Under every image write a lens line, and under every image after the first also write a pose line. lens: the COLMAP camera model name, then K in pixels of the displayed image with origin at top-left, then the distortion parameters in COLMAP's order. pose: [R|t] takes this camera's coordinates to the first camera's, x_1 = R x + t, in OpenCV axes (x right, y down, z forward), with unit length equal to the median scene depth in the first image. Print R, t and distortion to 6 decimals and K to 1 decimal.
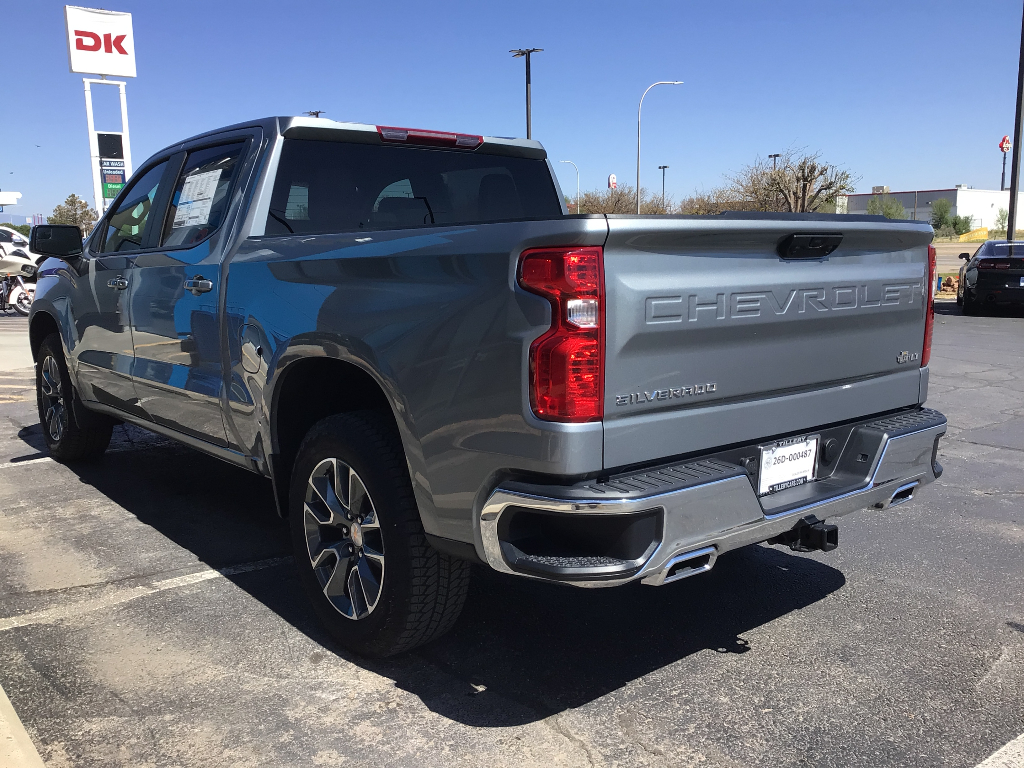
lens RADIAL K [[928.4, 0, 540.7], [0, 928.4, 385.0], [0, 0, 1]] dist [0.090247, -0.151707]
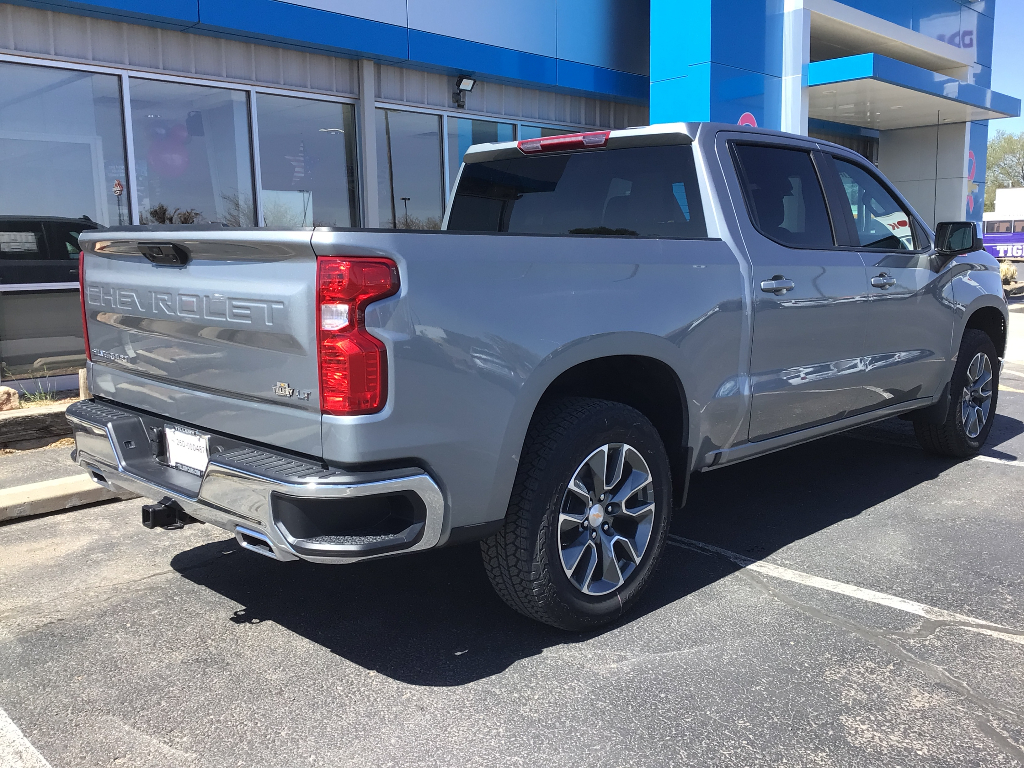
lens RADIAL K [[928.4, 0, 540.7], [0, 928.4, 385.0], [0, 0, 1]] dist [0.090247, -0.151707]
pose [[0.086140, 0.140897, -0.986270, 1.329684], [-0.146508, 0.980978, 0.127345, -0.188588], [0.985452, 0.133527, 0.105144, 1.223718]]
